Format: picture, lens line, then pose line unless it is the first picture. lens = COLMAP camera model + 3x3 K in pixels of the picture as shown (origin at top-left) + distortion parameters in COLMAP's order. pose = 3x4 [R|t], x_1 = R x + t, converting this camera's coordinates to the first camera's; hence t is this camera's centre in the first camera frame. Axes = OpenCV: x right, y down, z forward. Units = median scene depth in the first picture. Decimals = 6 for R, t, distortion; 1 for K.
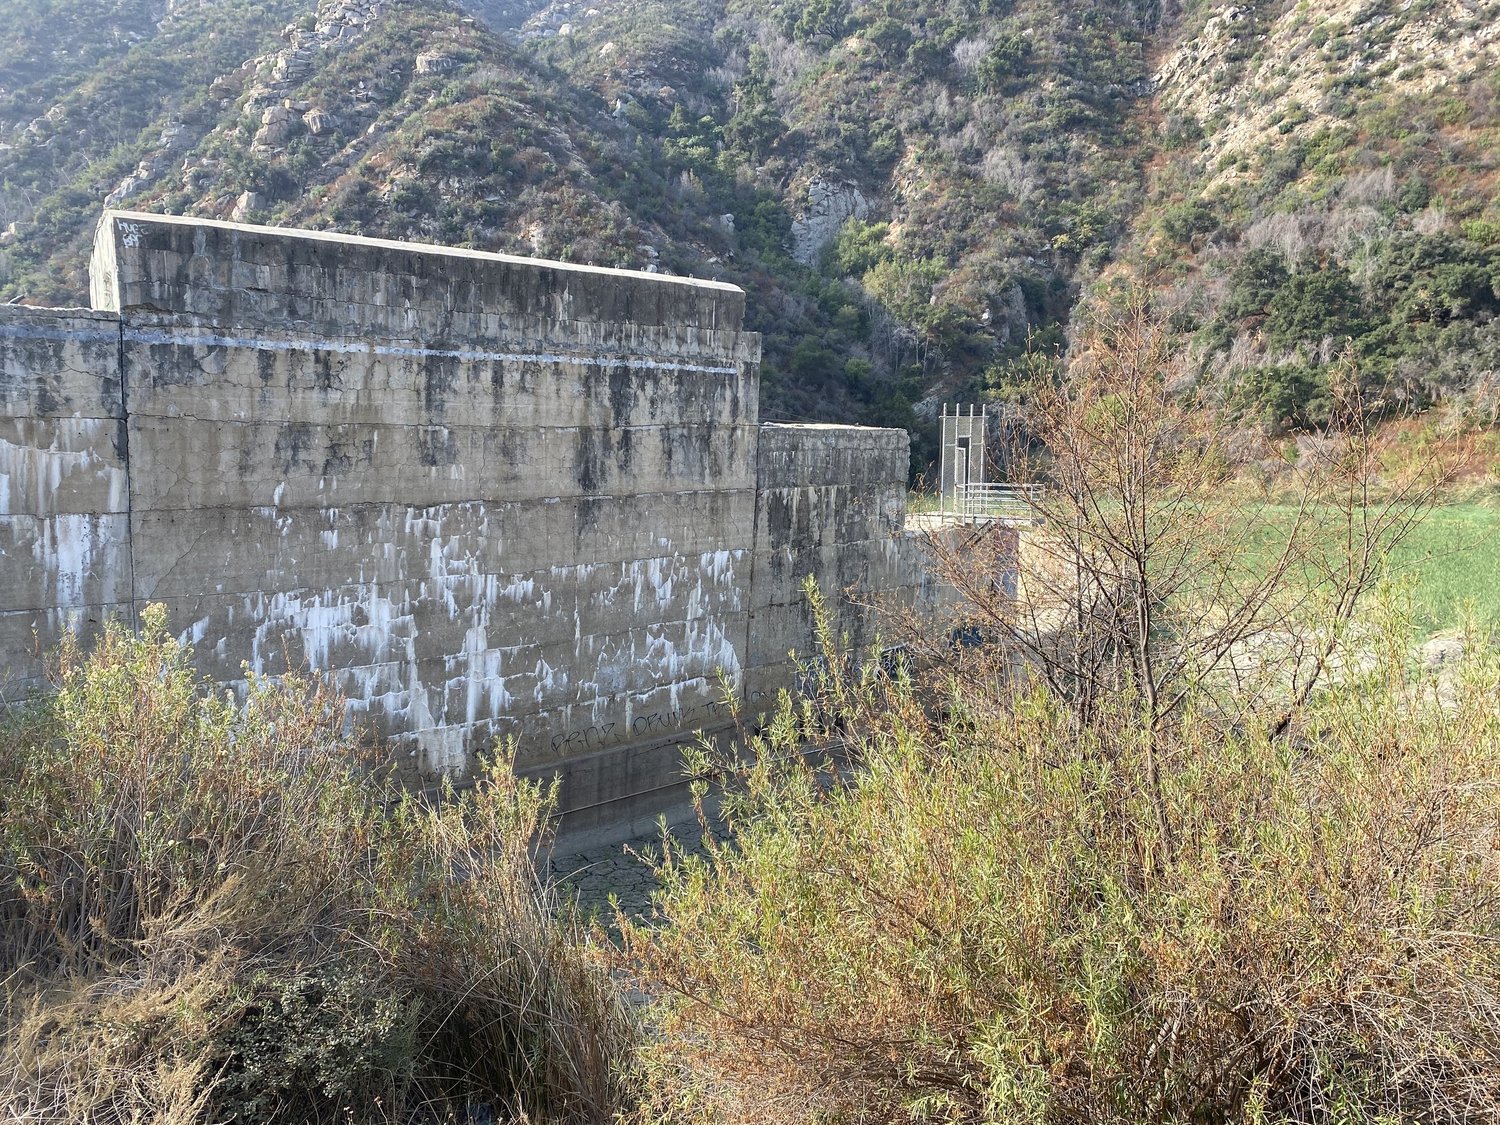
lens RADIAL K [[1327.3, 0, 750.0], [0, 1327.3, 562.5], [0, 0, 1]] dist [0.088412, -0.123843]
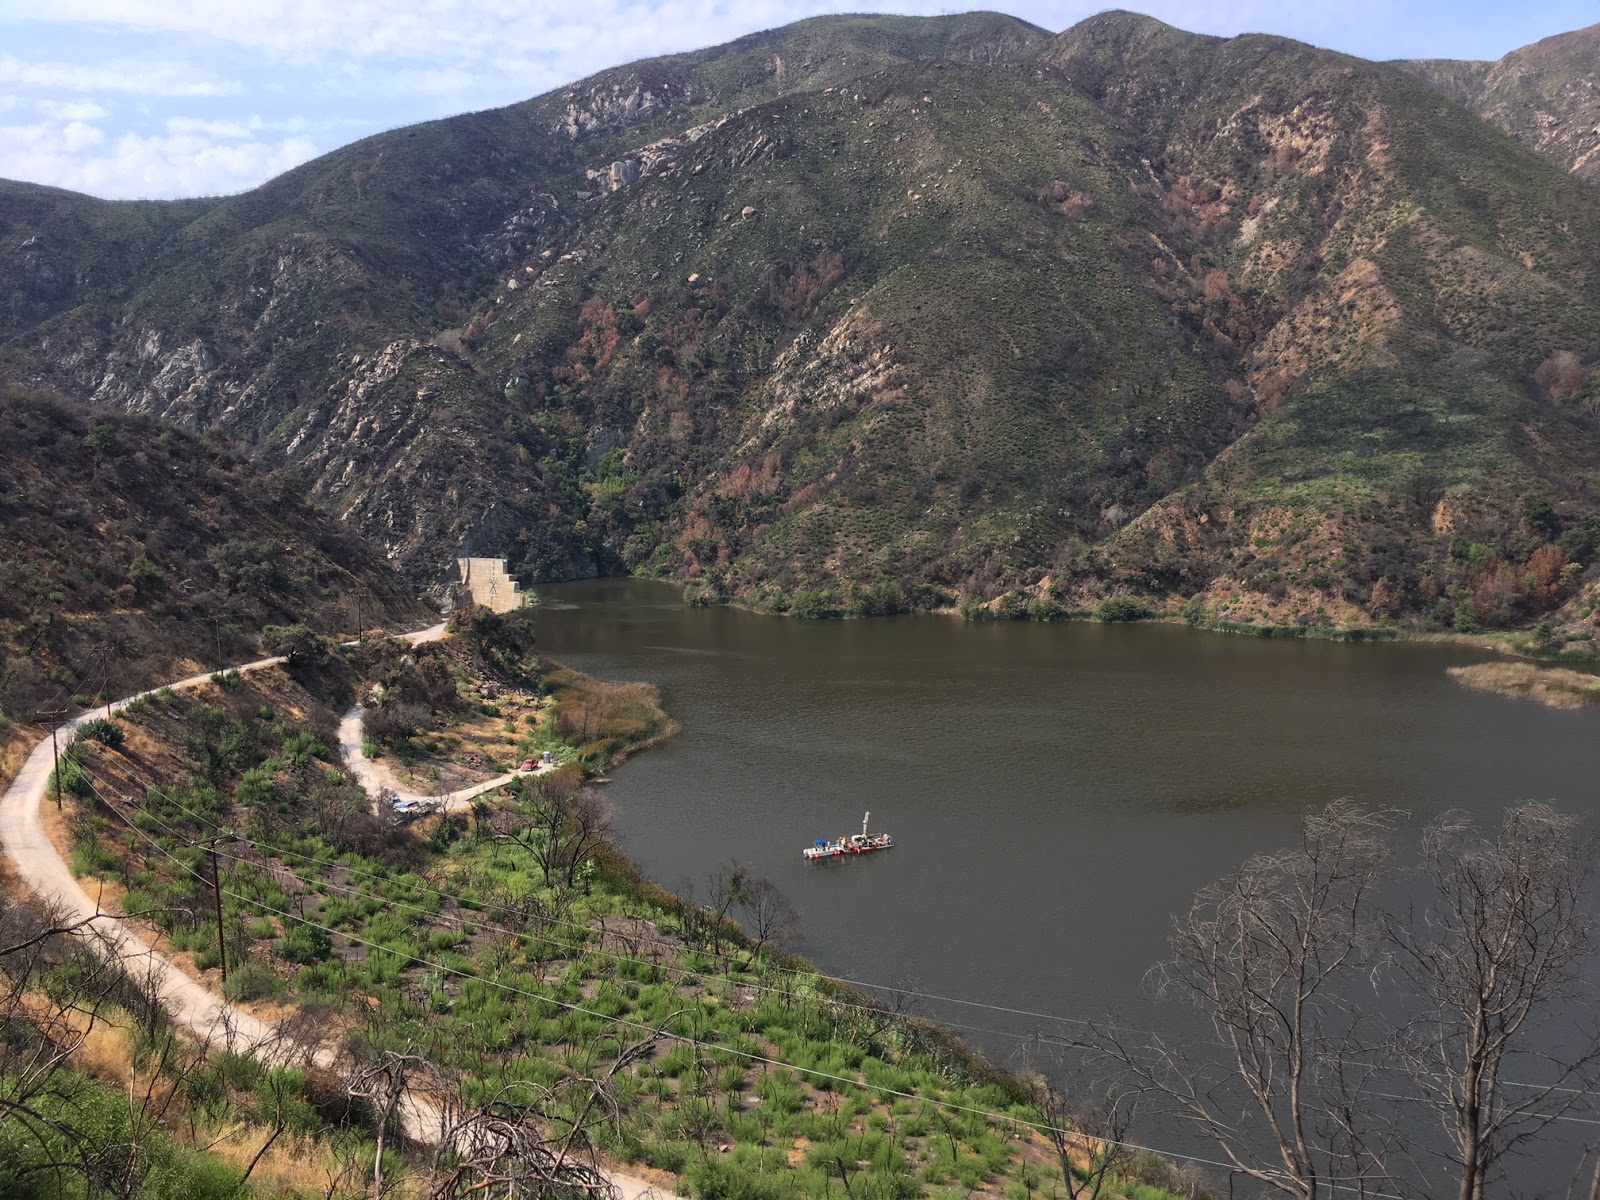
lens RADIAL K [[1415.8, 0, 800.0], [0, 1415.8, 600.0], [0, 0, 1]] dist [0.088412, -0.123843]
pose [[0.999993, -0.003846, -0.000336, 0.477751], [0.003852, 0.999850, 0.016867, -0.043163], [0.000271, -0.016869, 0.999858, -1.707893]]
